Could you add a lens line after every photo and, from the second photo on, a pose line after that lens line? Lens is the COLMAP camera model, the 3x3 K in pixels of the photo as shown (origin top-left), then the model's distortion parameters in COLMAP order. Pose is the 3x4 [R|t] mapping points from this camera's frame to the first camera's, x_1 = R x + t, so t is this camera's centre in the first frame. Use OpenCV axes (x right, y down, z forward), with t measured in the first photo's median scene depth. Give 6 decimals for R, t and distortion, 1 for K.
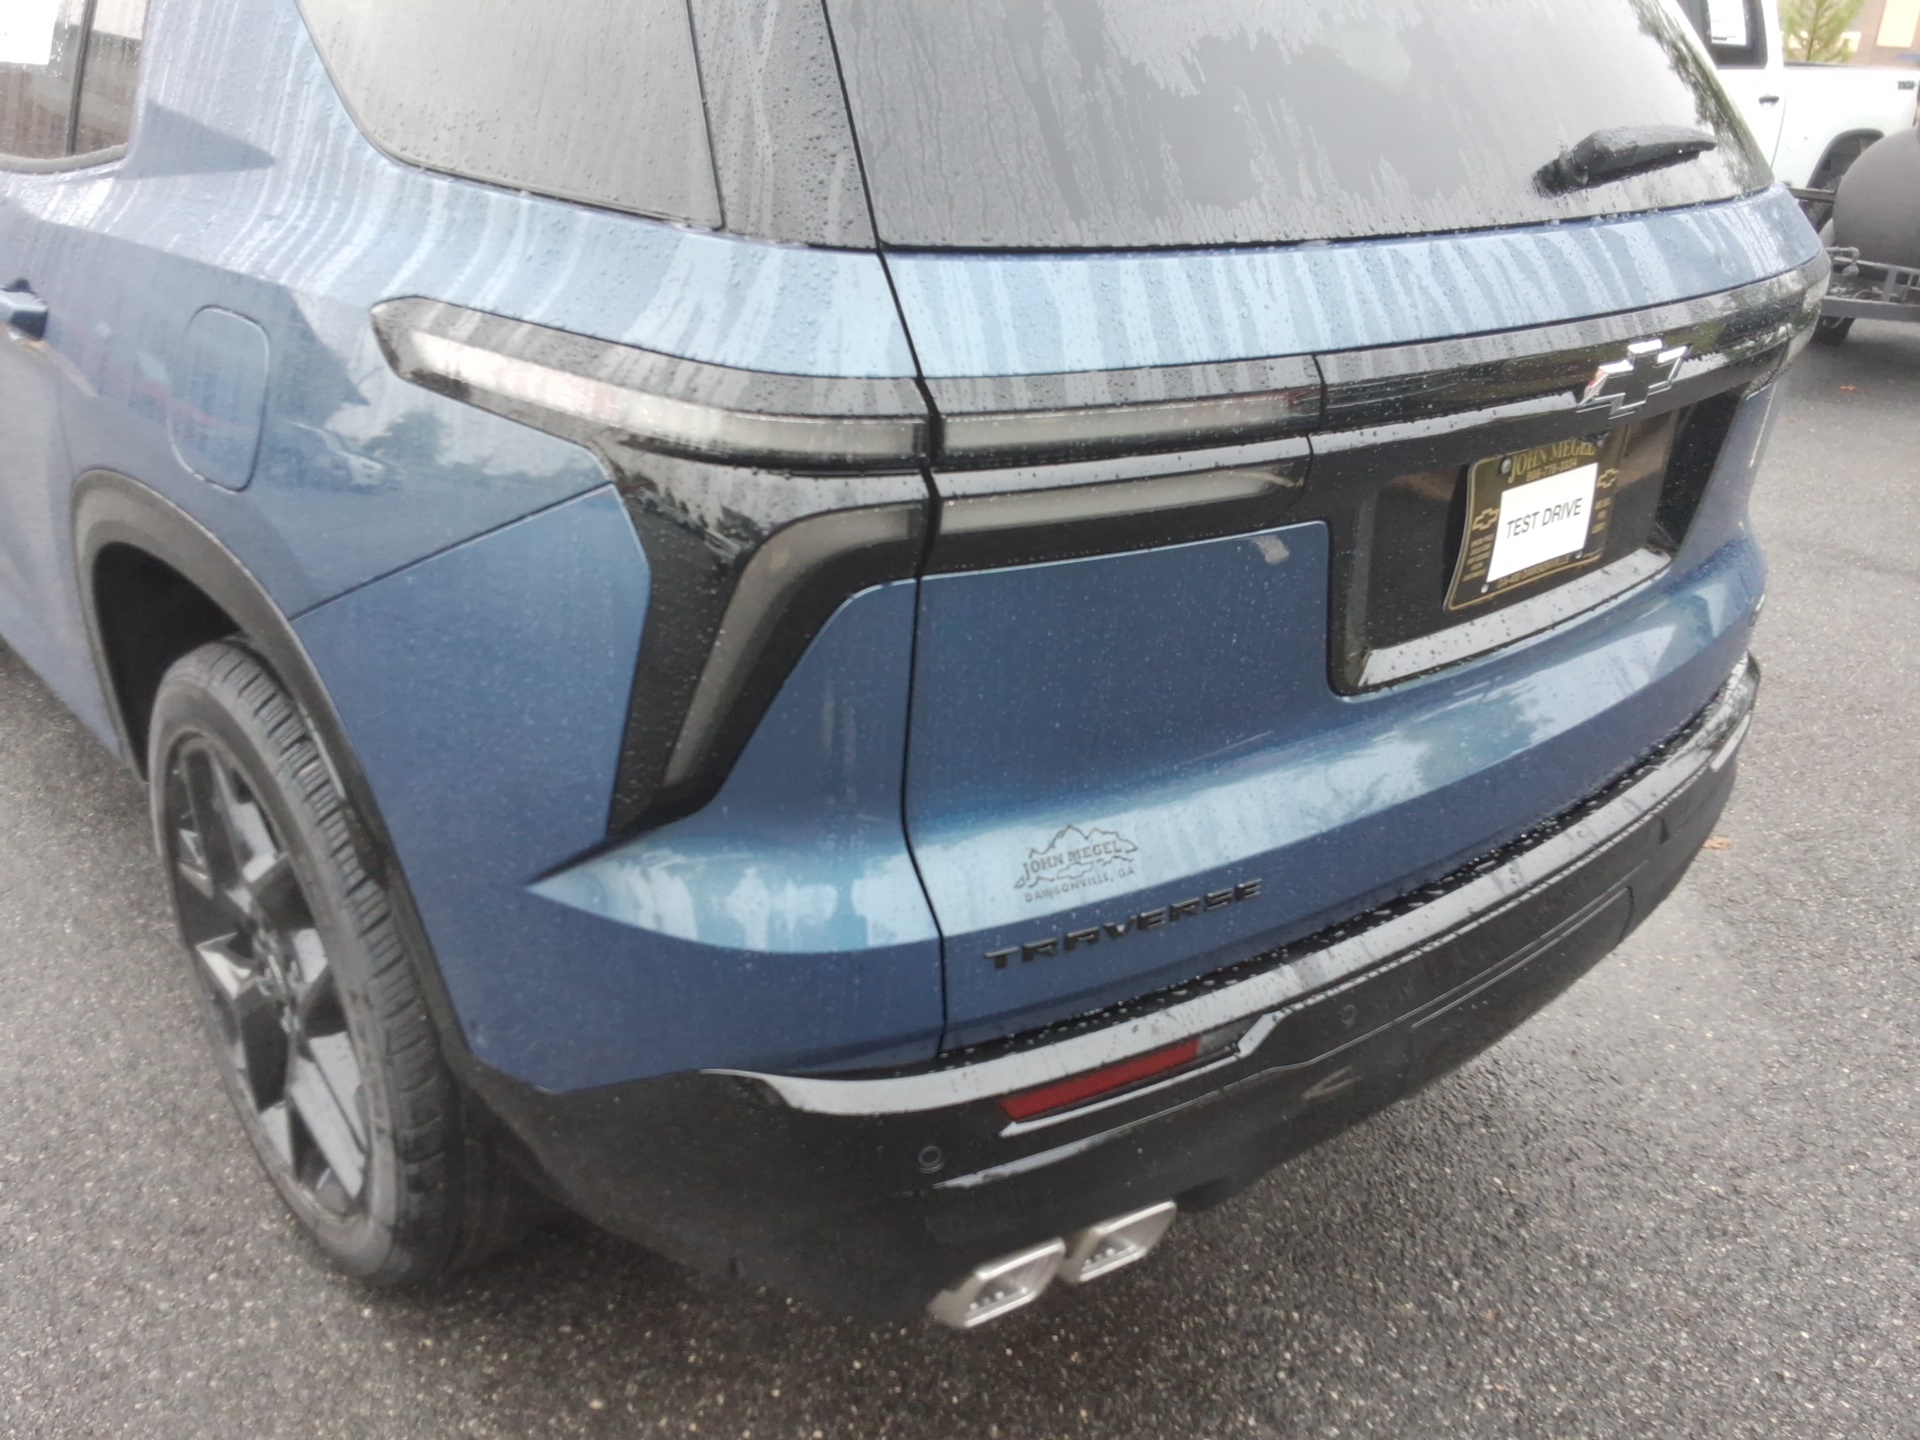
lens RADIAL K [[1537.1, 0, 971.0], [0, 1537.1, 720.7], [0, 0, 1]] dist [0.128119, -0.183338]
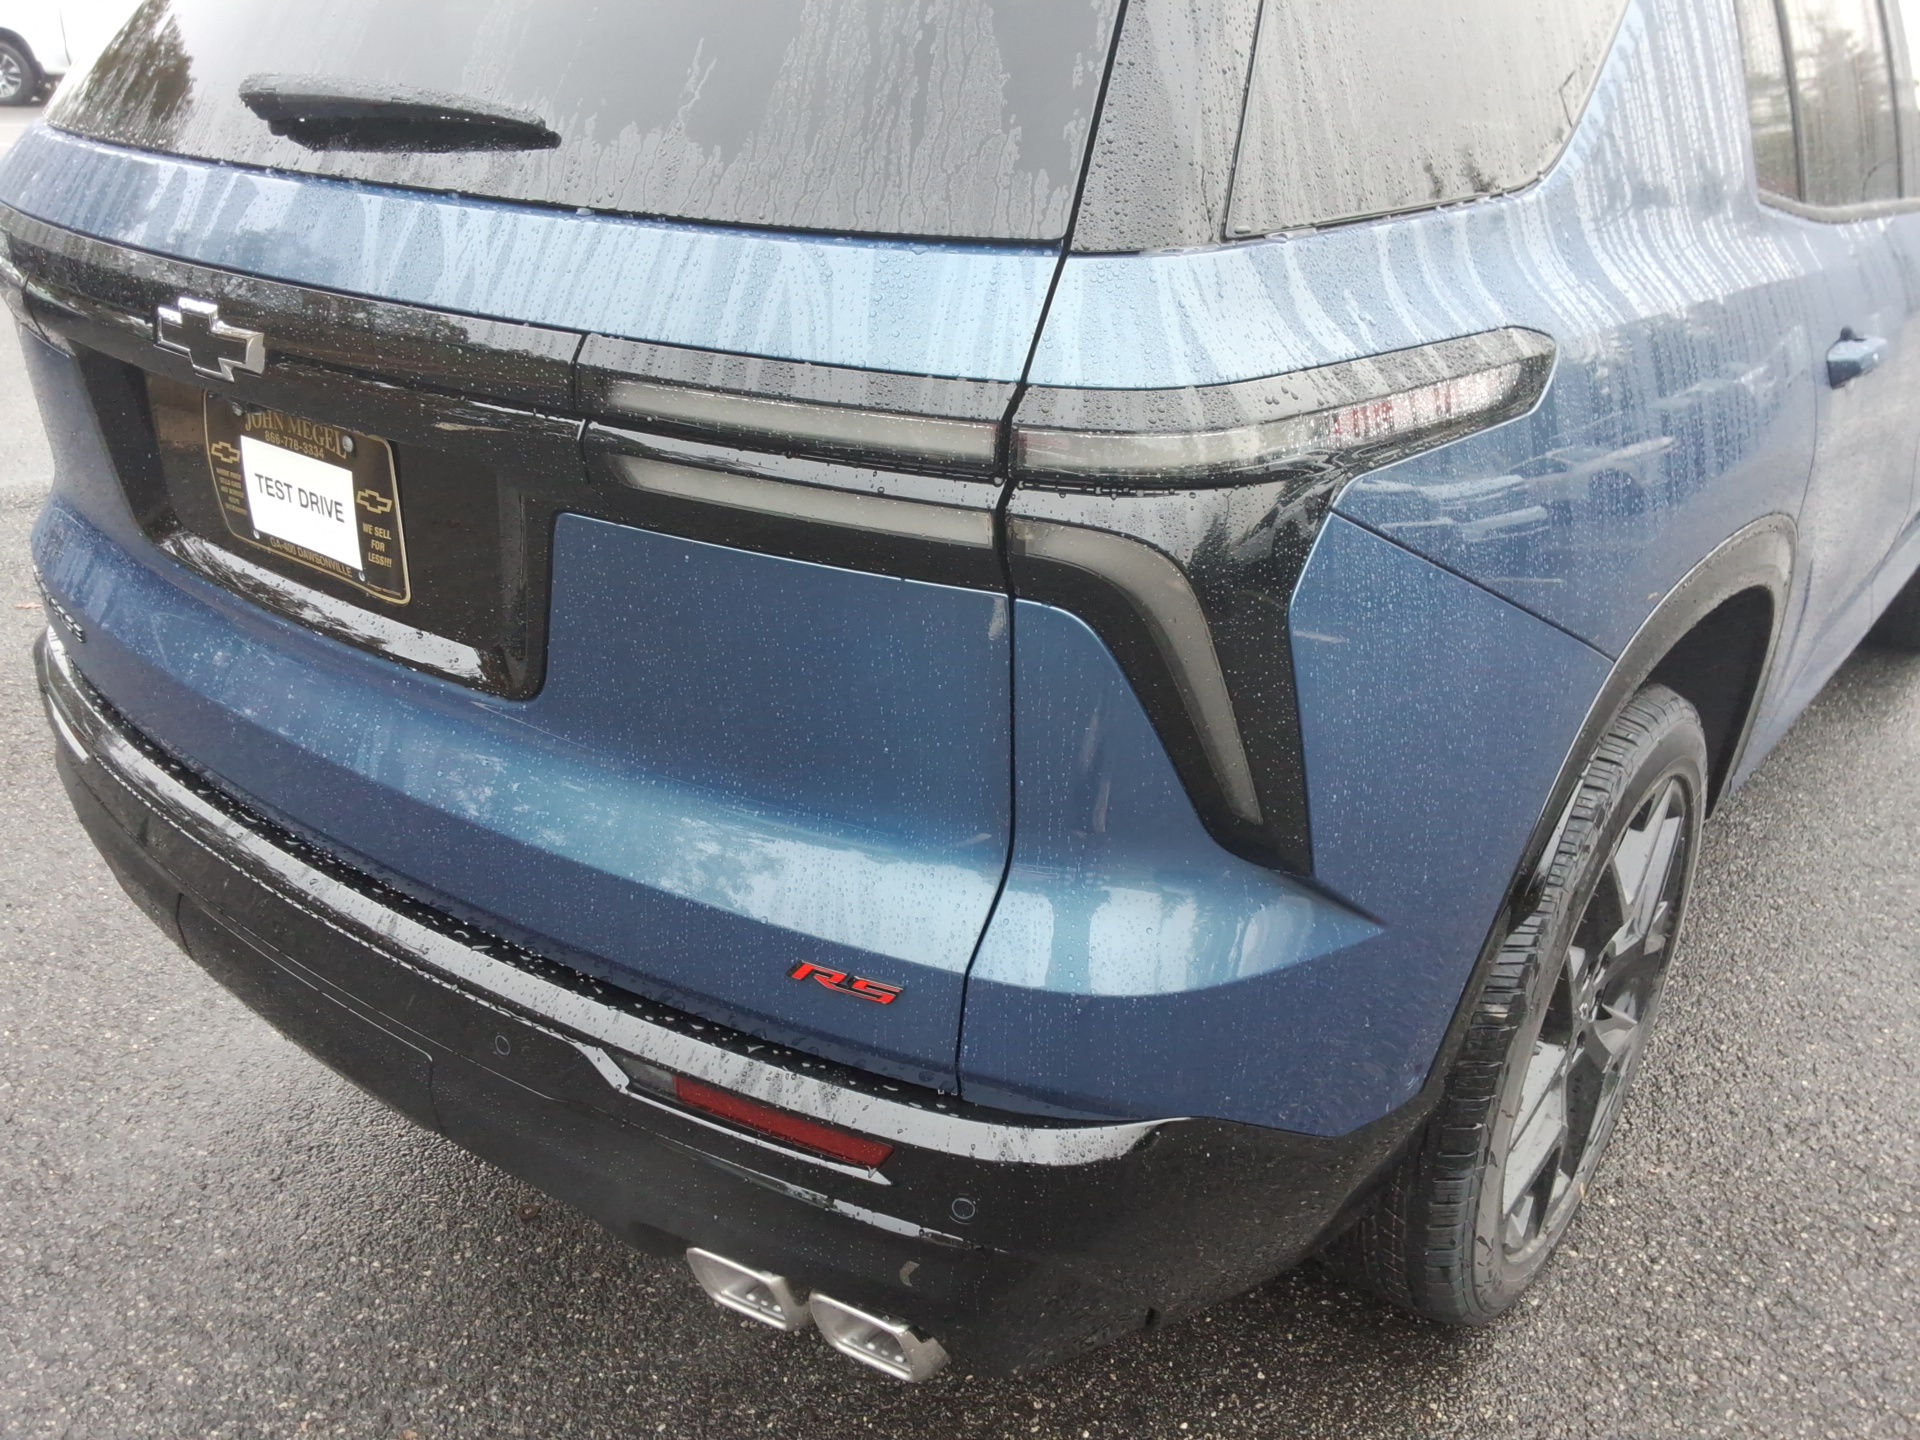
lens RADIAL K [[1546.2, 0, 968.4], [0, 1546.2, 728.1], [0, 0, 1]] dist [0.132933, -0.205308]
pose [[0.169025, 0.380020, -0.909404, 1.478476], [-0.426248, 0.860117, 0.280200, -0.490171], [0.888675, 0.340271, 0.307364, 1.235875]]
